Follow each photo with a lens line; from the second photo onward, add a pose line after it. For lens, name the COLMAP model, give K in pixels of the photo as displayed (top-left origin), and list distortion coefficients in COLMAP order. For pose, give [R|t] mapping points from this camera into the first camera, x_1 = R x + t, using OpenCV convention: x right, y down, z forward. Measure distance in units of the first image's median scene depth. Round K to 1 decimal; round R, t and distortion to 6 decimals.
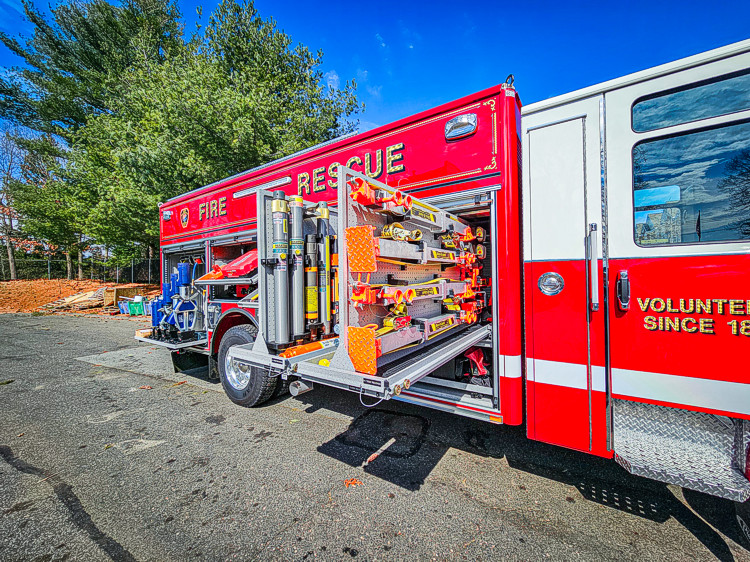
lens RADIAL K [[306.9, 0, 377.3], [0, 306.9, 276.6], [0, 0, 1]] dist [-0.001359, 0.000965]
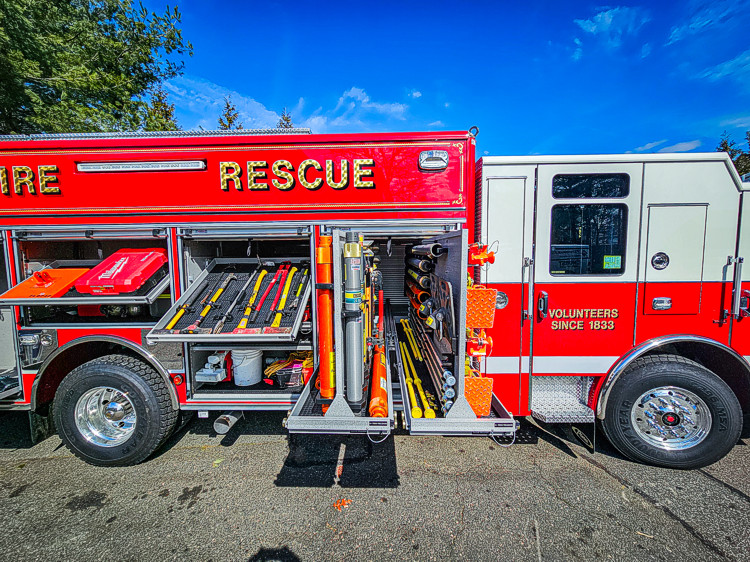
lens RADIAL K [[306.9, 0, 375.8], [0, 306.9, 277.0], [0, 0, 1]] dist [-0.001359, 0.000965]
pose [[0.839282, -0.035707, 0.542523, -0.542152], [-0.009030, 0.996788, 0.079574, -0.160010], [-0.543622, -0.071684, 0.836263, 0.163271]]
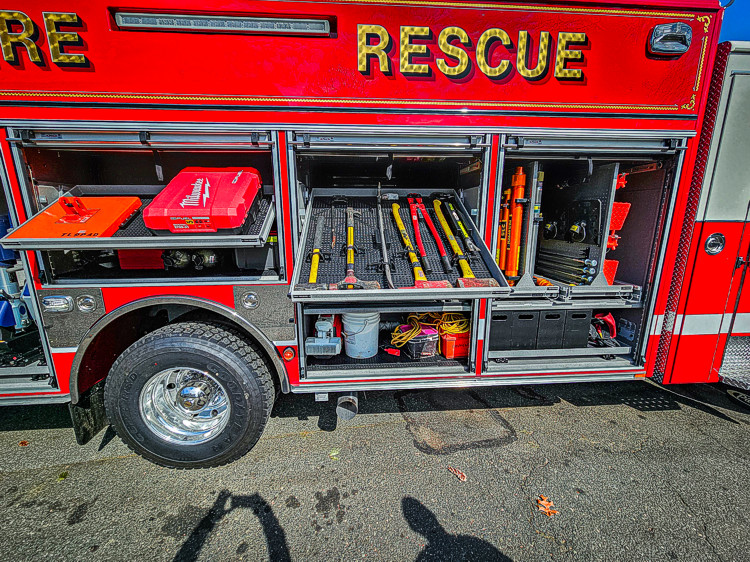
lens RADIAL K [[306.9, 0, 373.6], [0, 306.9, 278.6], [0, 0, 1]] dist [-0.001359, 0.000965]
pose [[0.784618, -0.110832, 0.609992, -0.885931], [-0.019355, 0.979033, 0.202780, -0.044545], [-0.619677, -0.170911, 0.766022, 0.801399]]
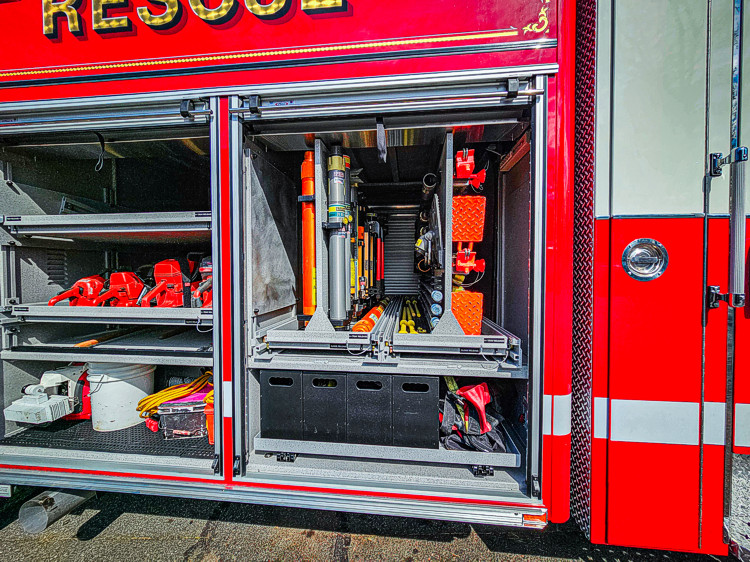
lens RADIAL K [[306.9, 0, 374.6], [0, 306.9, 275.2], [0, 0, 1]] dist [-0.001359, 0.000965]
pose [[0.881795, 0.003975, 0.471617, -0.100957], [-0.017893, 0.999527, 0.025032, 0.041383], [-0.471294, -0.030512, 0.881448, 0.664379]]
